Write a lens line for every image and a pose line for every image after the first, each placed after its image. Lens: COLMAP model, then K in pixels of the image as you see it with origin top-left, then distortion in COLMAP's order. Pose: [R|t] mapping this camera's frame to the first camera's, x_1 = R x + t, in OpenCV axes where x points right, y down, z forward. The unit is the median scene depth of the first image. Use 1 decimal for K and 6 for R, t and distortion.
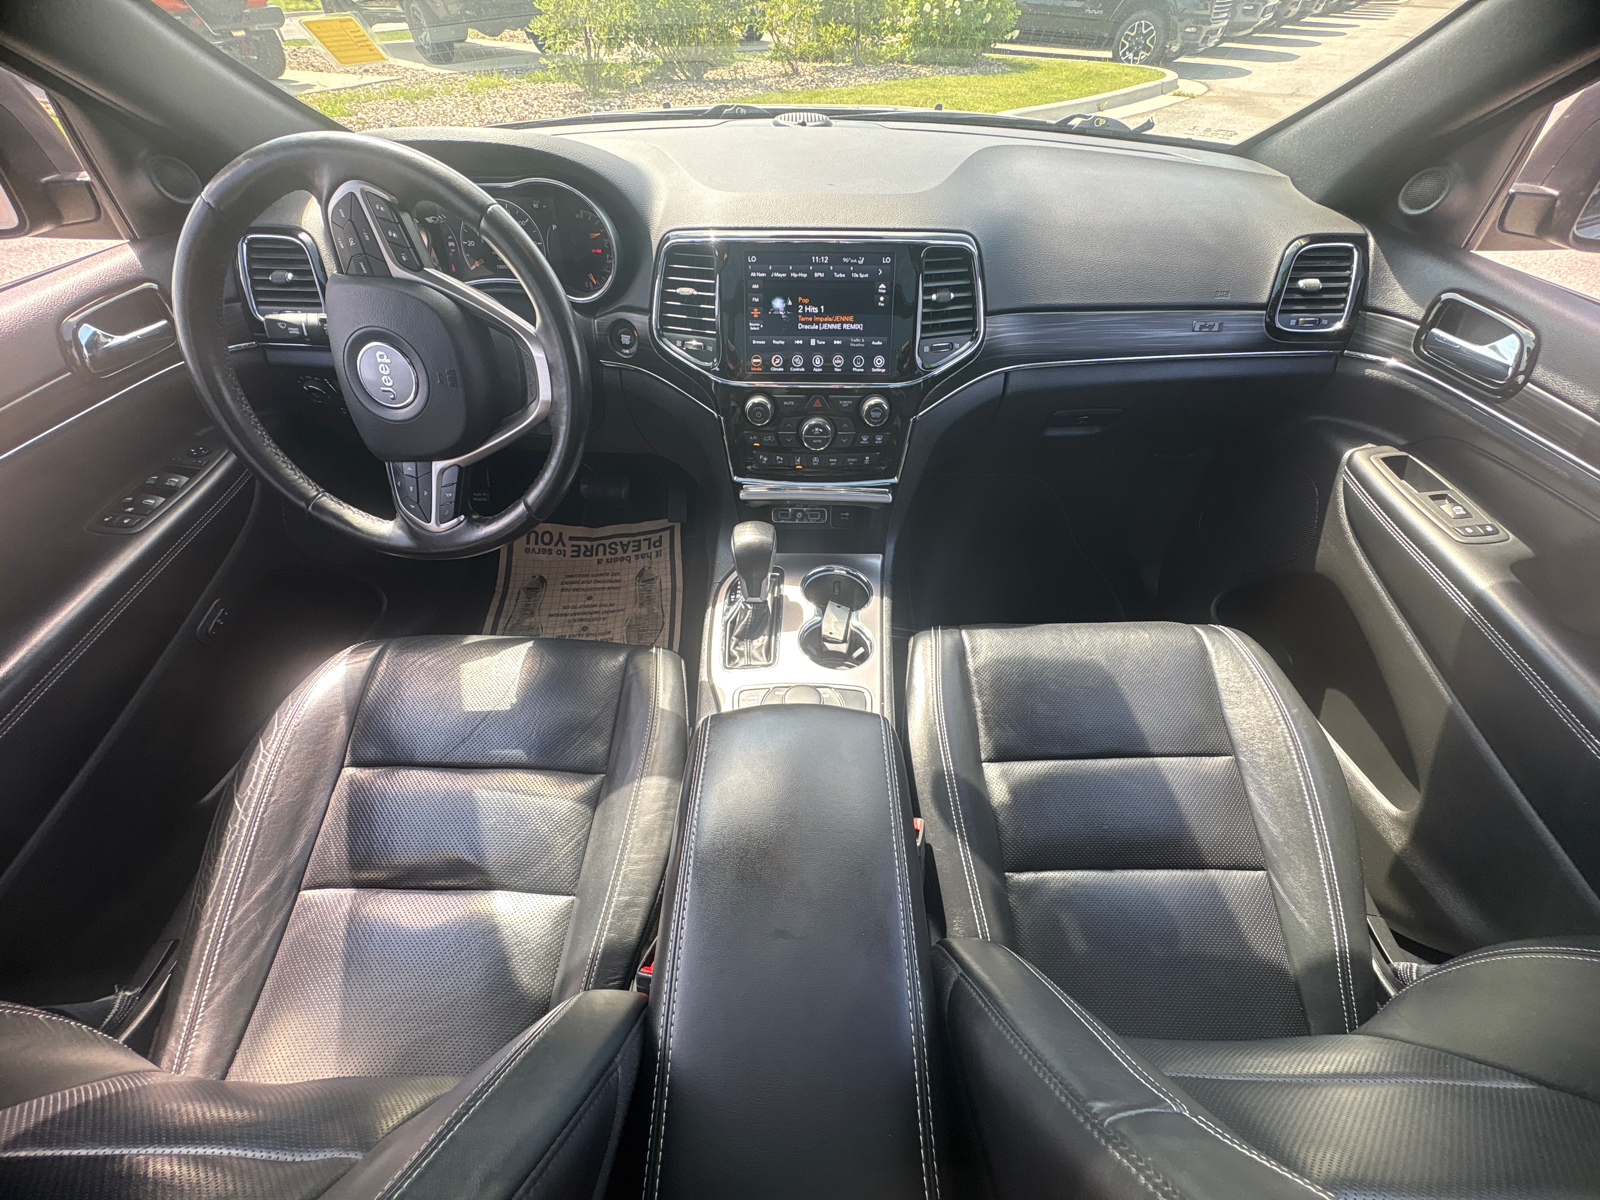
lens RADIAL K [[635.9, 0, 802.1], [0, 635.9, 601.1], [0, 0, 1]] dist [0.000231, -0.000008]
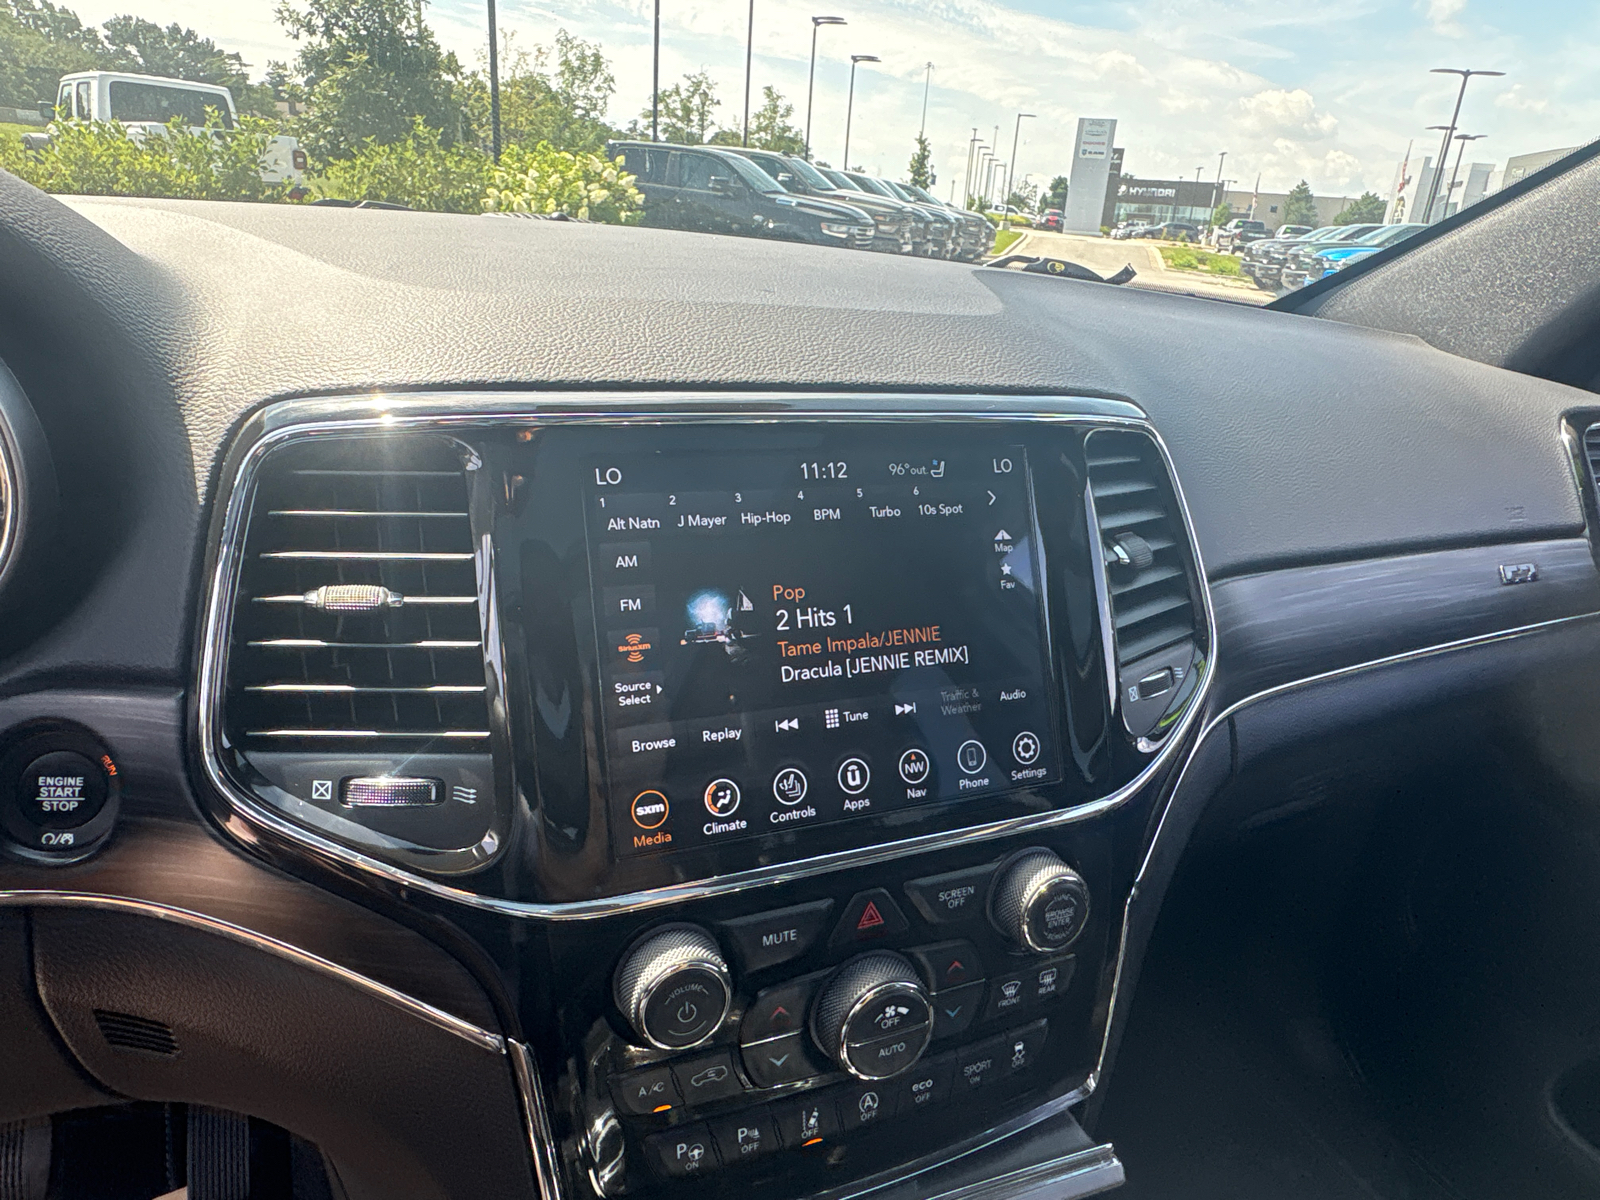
lens RADIAL K [[969.9, 0, 789.2], [0, 969.9, 603.8], [0, 0, 1]] dist [0.008313, -0.001956]
pose [[0.918894, -0.084797, 0.385283, -0.169110], [0.226002, 0.913634, -0.337929, -0.308040], [-0.323352, 0.397596, 0.858697, 0.598621]]
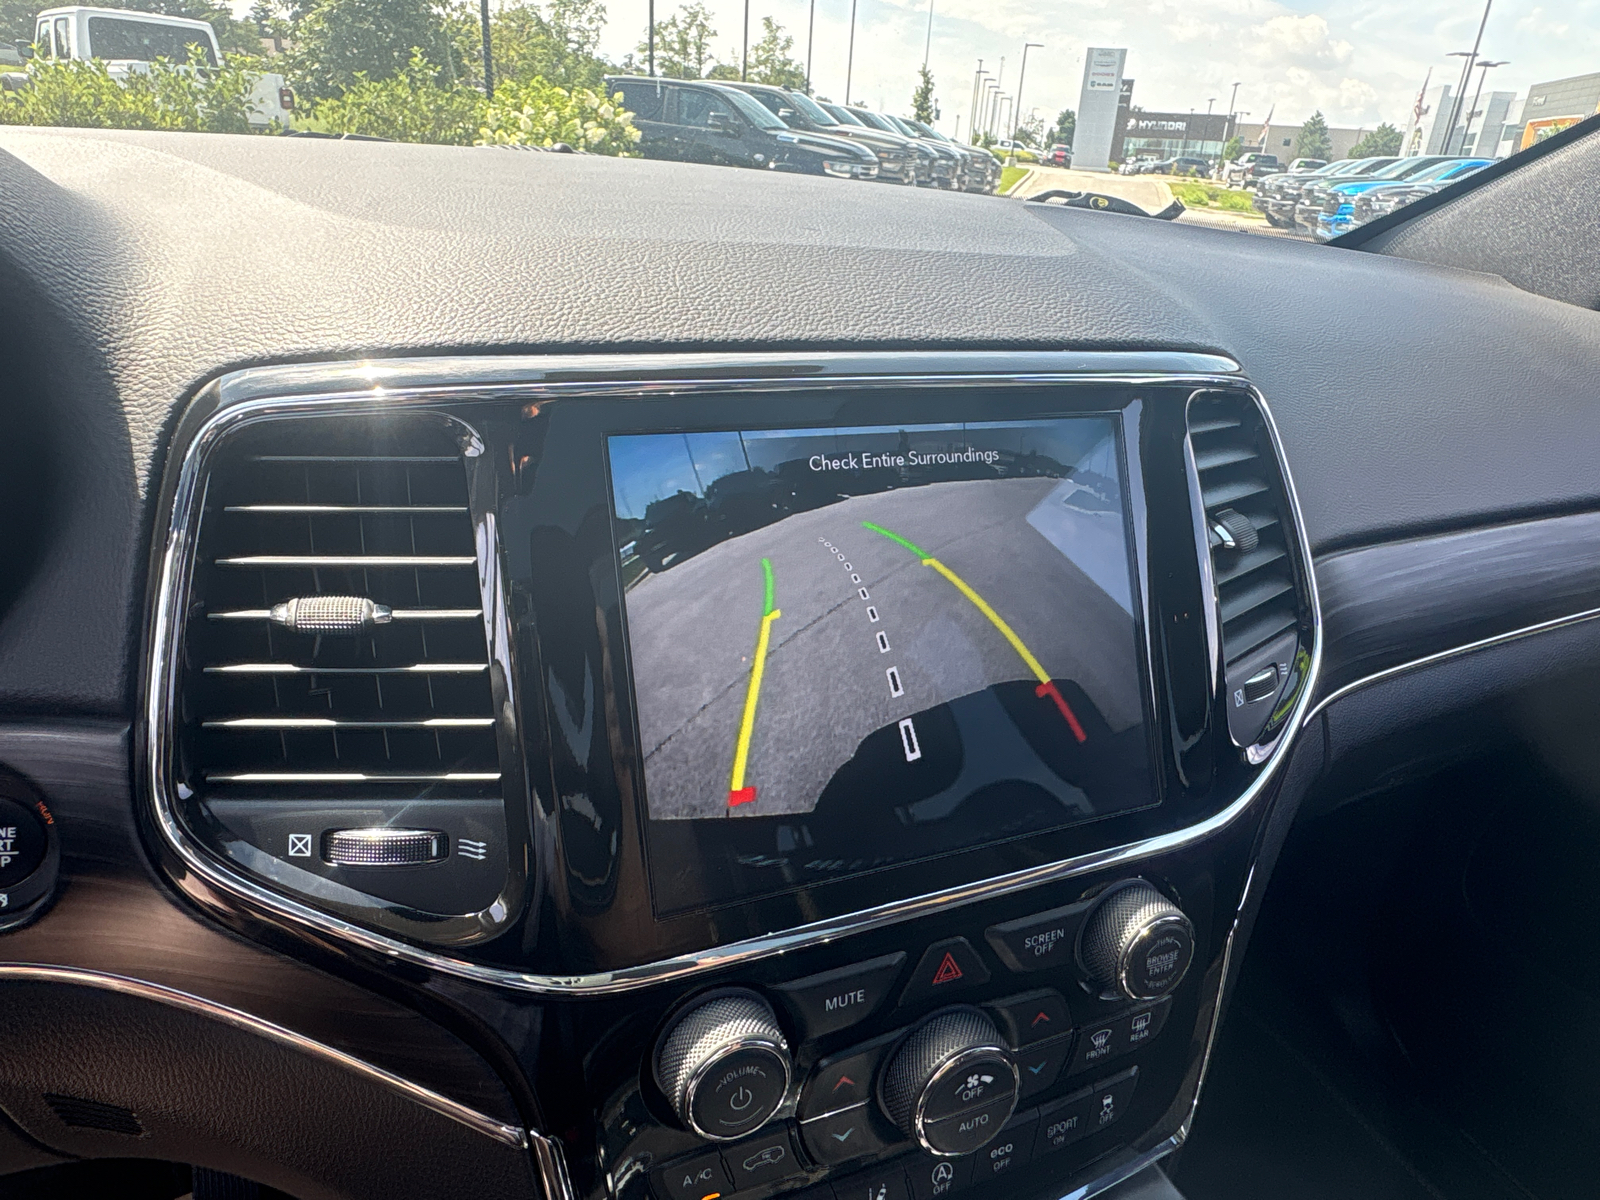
lens RADIAL K [[969.9, 0, 787.8], [0, 969.9, 600.5], [0, 0, 1]] dist [0.008313, -0.001956]
pose [[0.919924, -0.110666, 0.376155, -0.161035], [0.231080, 0.928054, -0.292093, -0.356735], [-0.316768, 0.355626, 0.879312, 0.658259]]
